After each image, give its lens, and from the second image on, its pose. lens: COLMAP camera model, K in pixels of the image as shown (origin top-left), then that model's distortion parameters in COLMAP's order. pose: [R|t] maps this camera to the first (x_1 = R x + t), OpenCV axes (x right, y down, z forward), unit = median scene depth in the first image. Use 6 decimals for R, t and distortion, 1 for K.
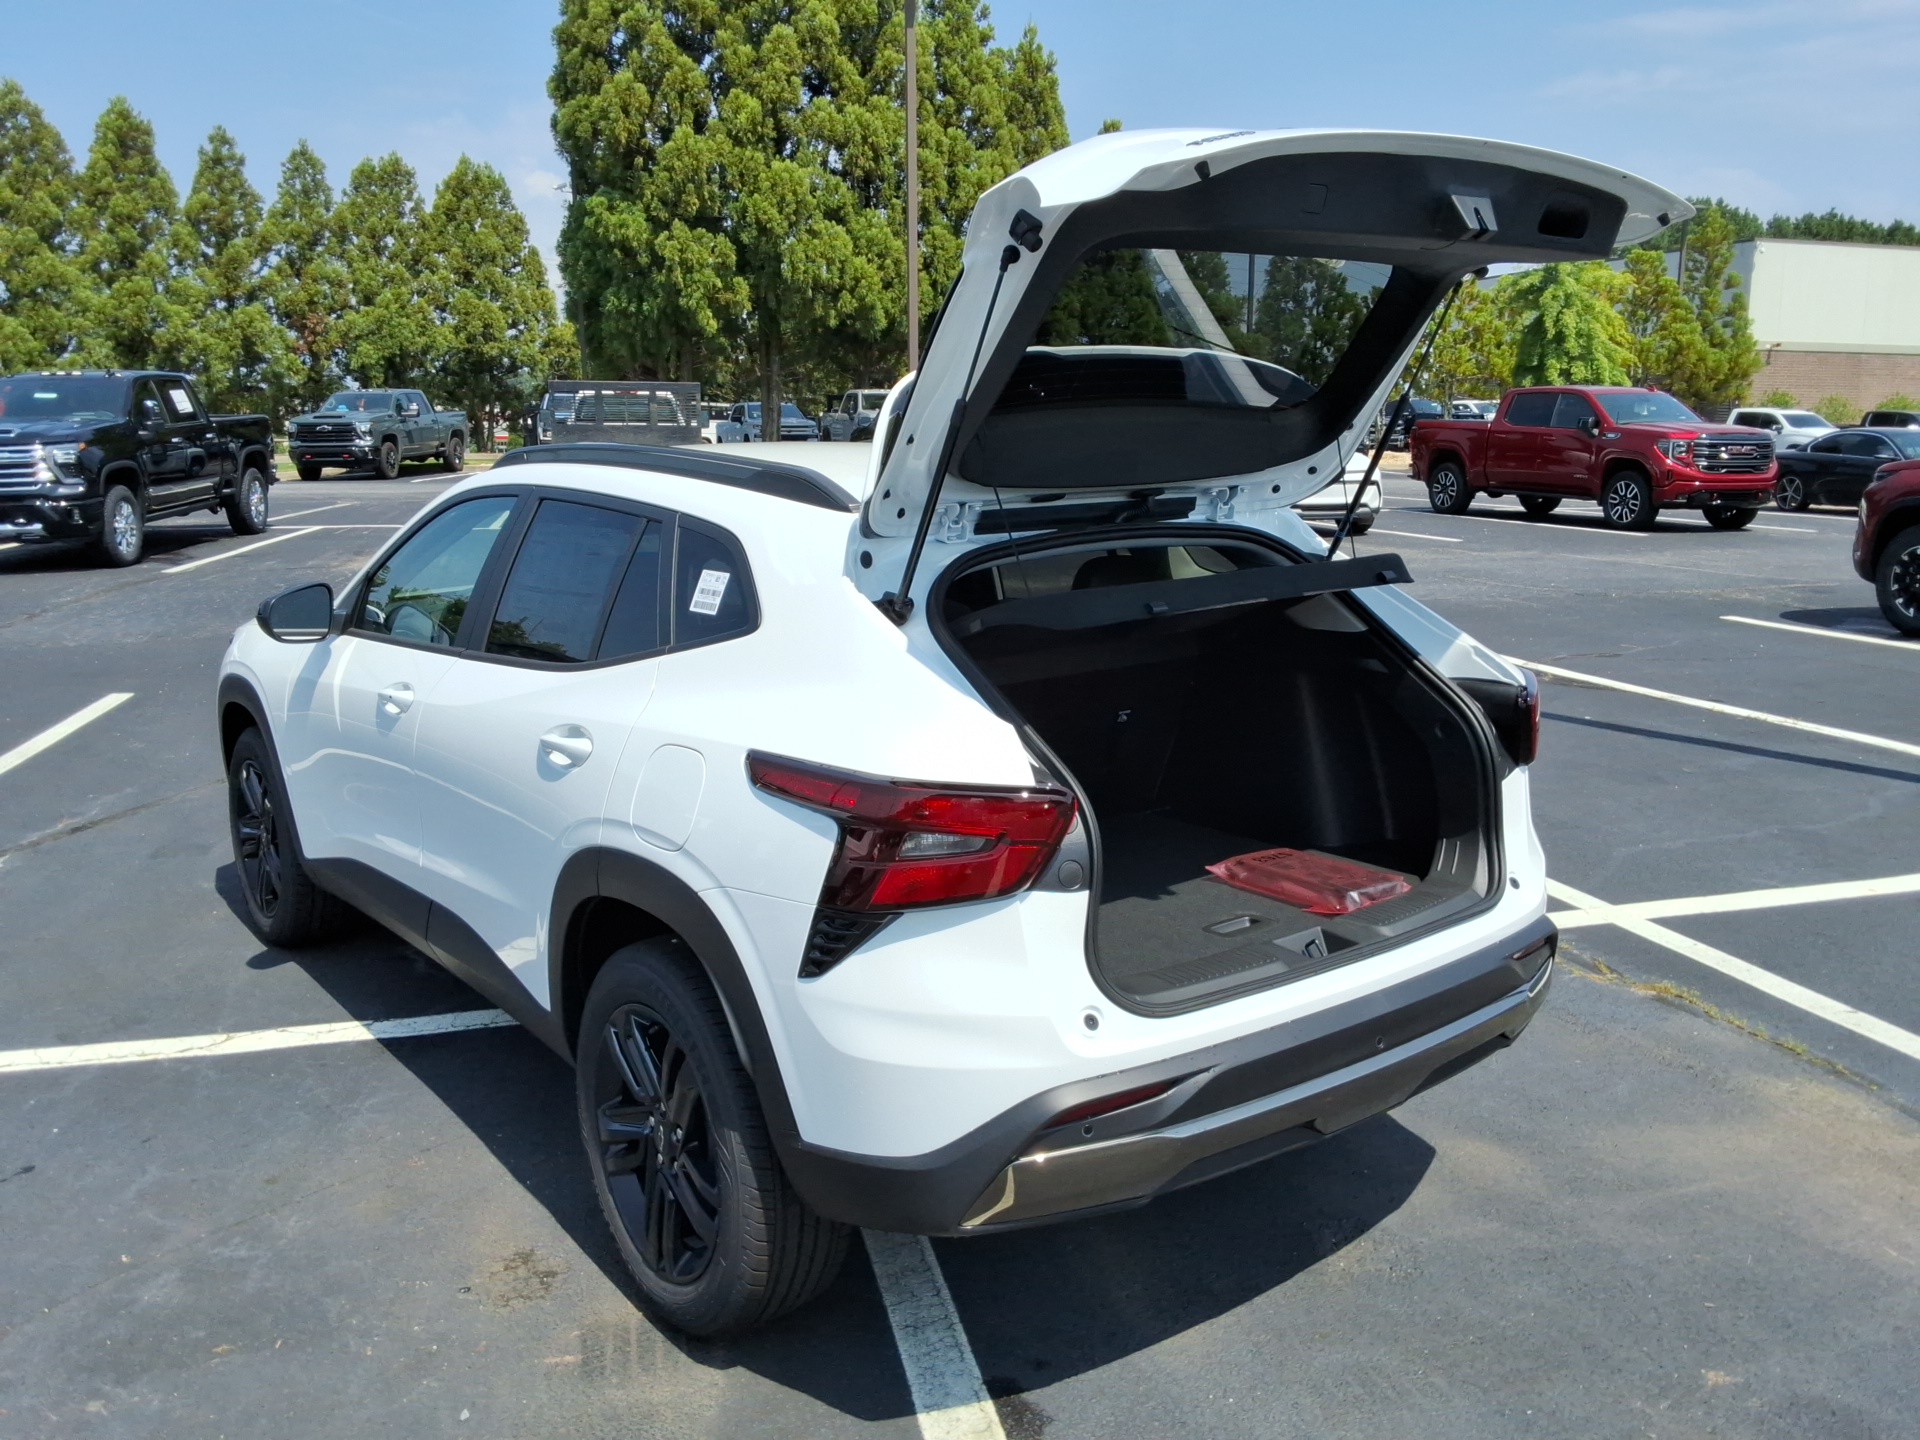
lens RADIAL K [[1546.3, 0, 960.5], [0, 1546.3, 711.0], [0, 0, 1]] dist [0.119306, -0.185847]
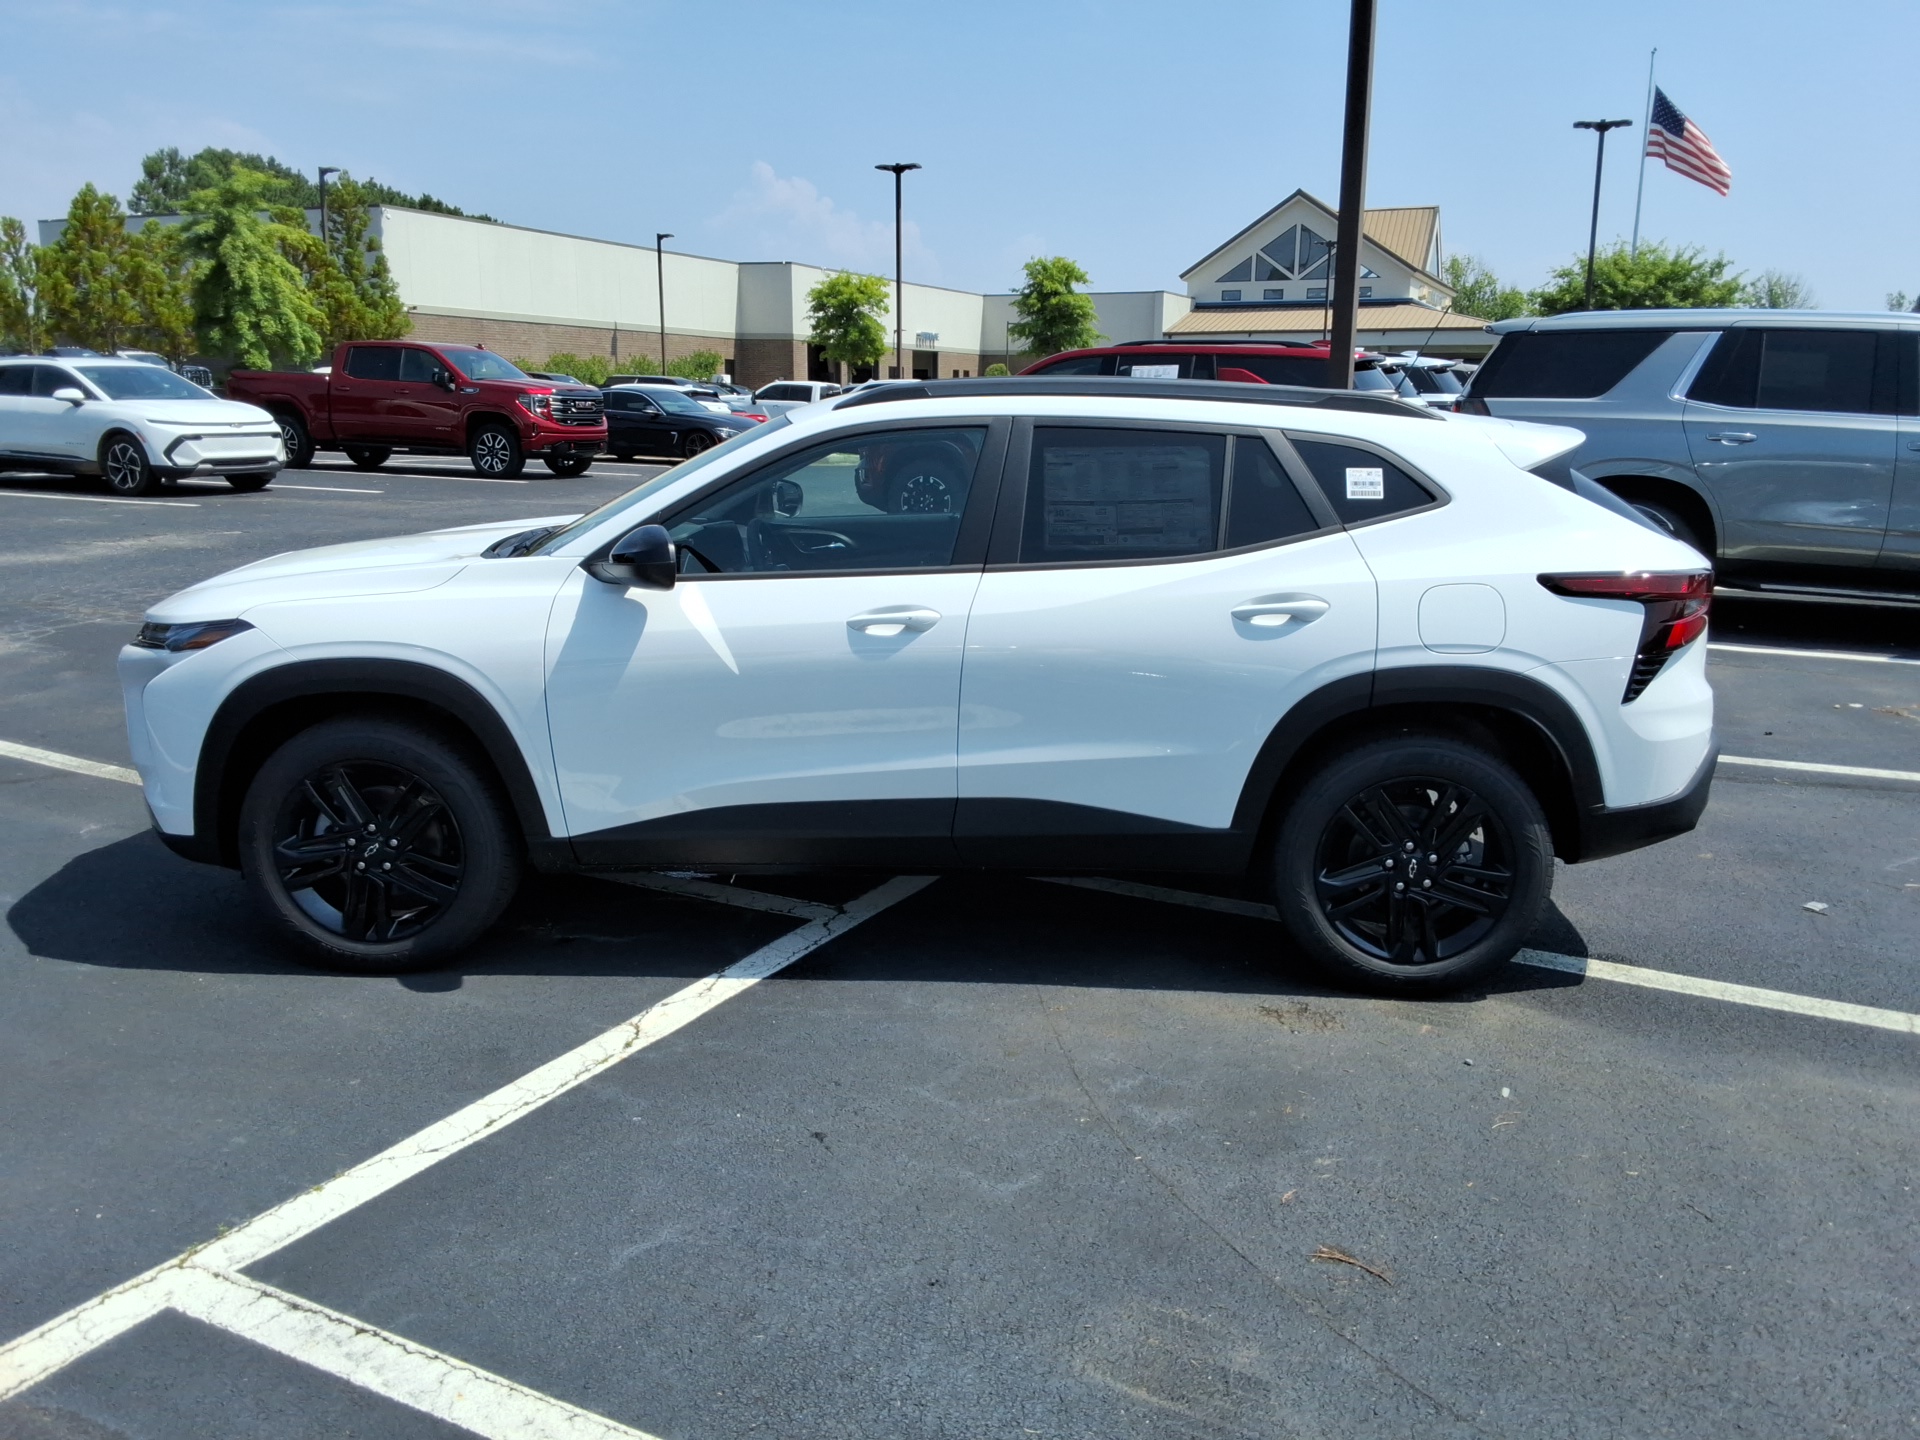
lens RADIAL K [[1567.0, 0, 968.7], [0, 1567.0, 702.8], [0, 0, 1]] dist [0.119297, -0.206606]
pose [[0.648179, -0.143853, 0.747777, -1.536291], [0.129977, 0.988484, 0.077493, -0.039608], [-0.750313, 0.046965, 0.659412, 0.356264]]
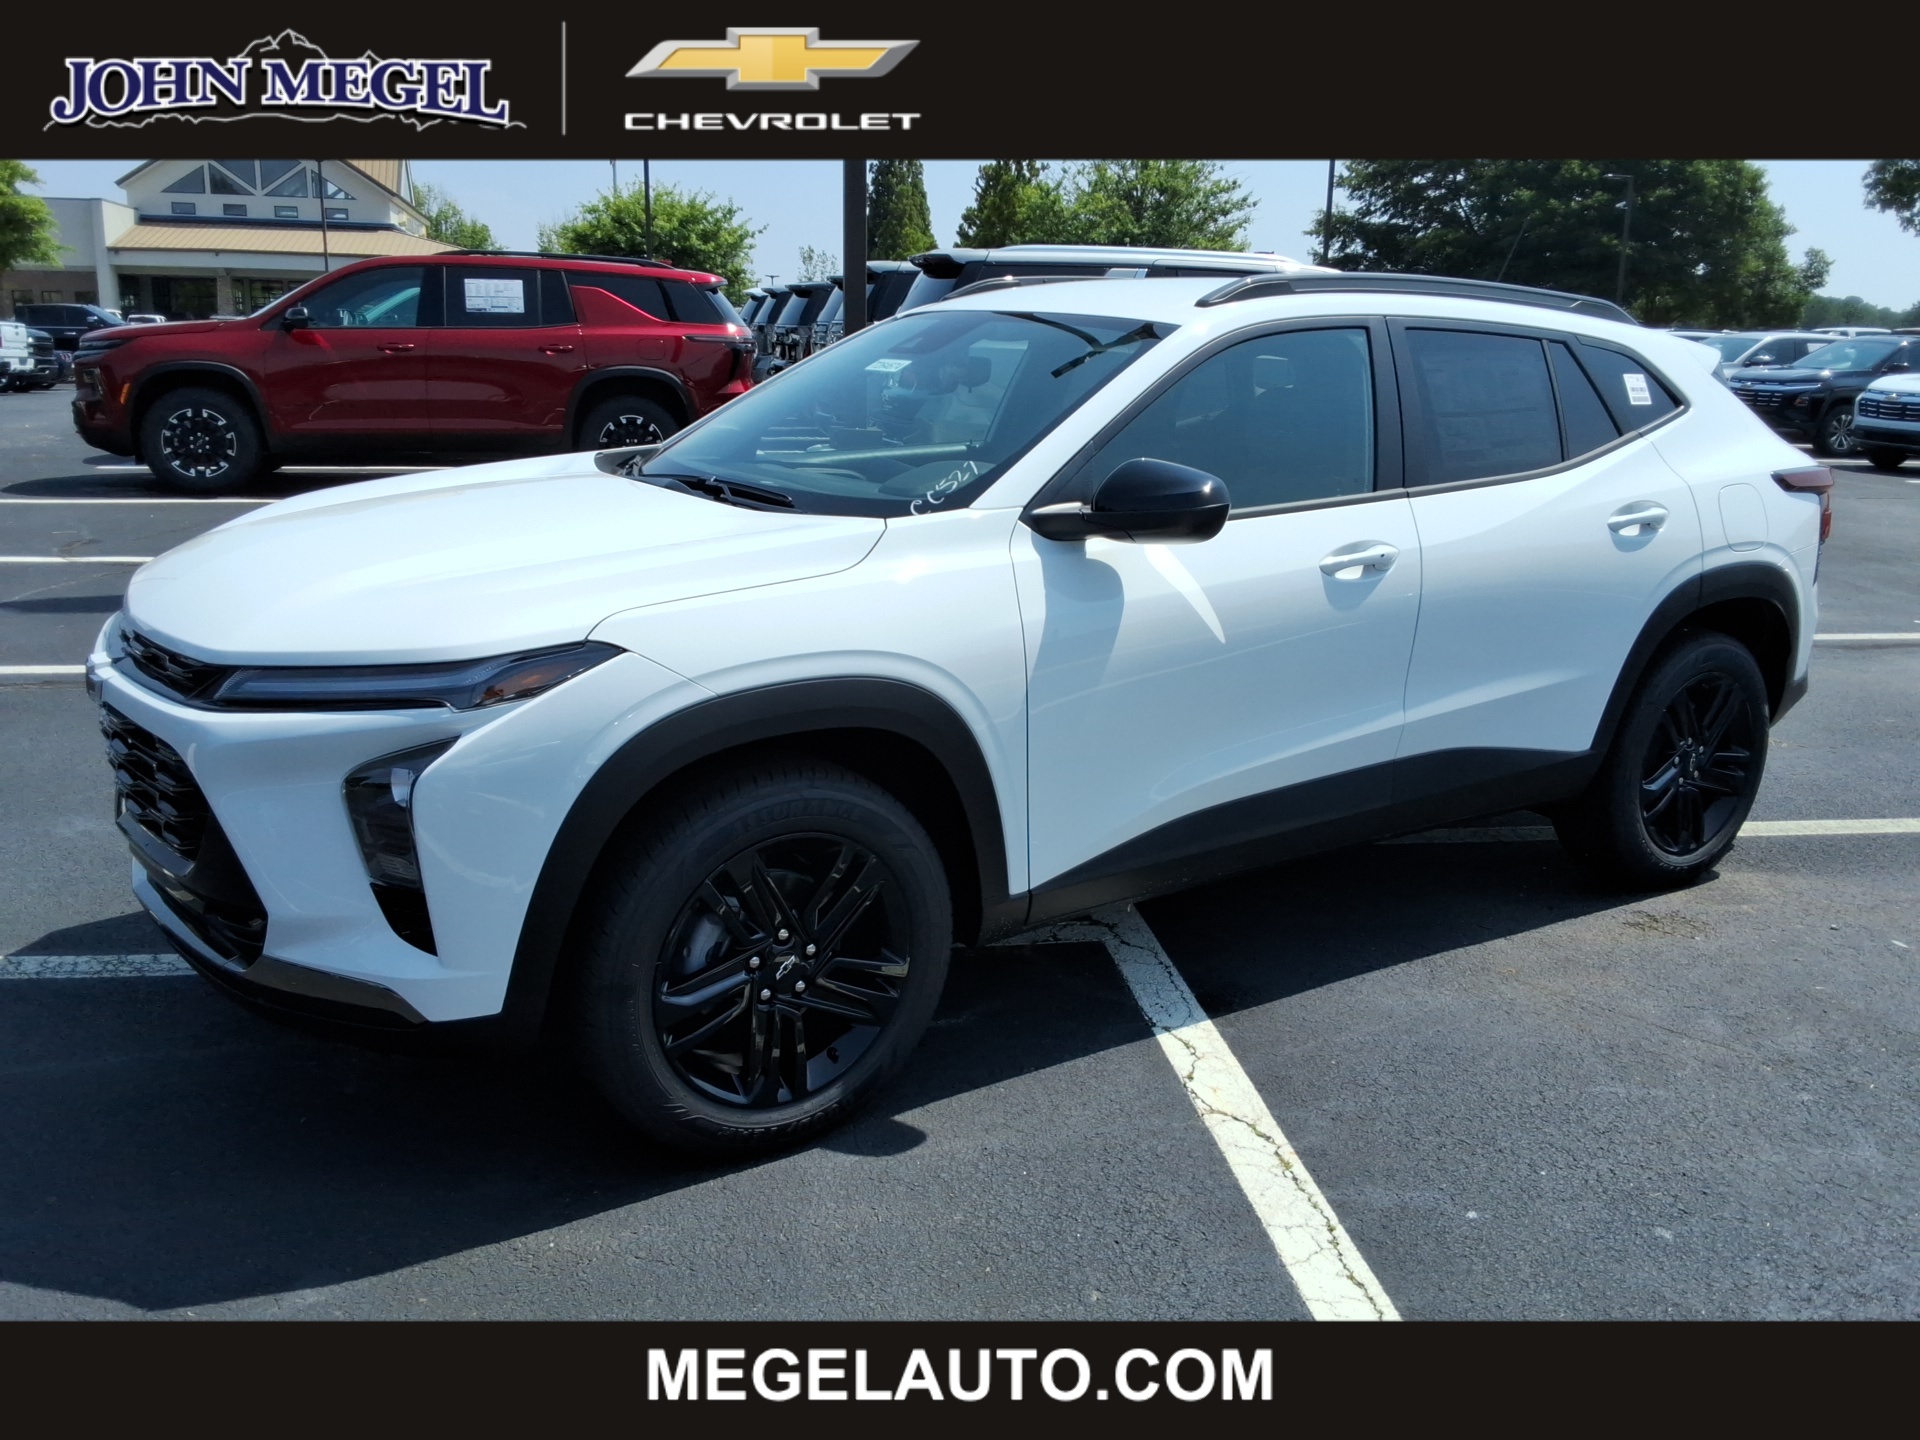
lens RADIAL K [[1546.3, 0, 960.5], [0, 1546.3, 711.0], [0, 0, 1]] dist [0.119306, -0.185847]
pose [[0.061878, -0.229496, 0.971341, -1.703750], [0.158358, 0.963135, 0.217470, -0.210265], [-0.985441, 0.140364, 0.095939, 1.565296]]
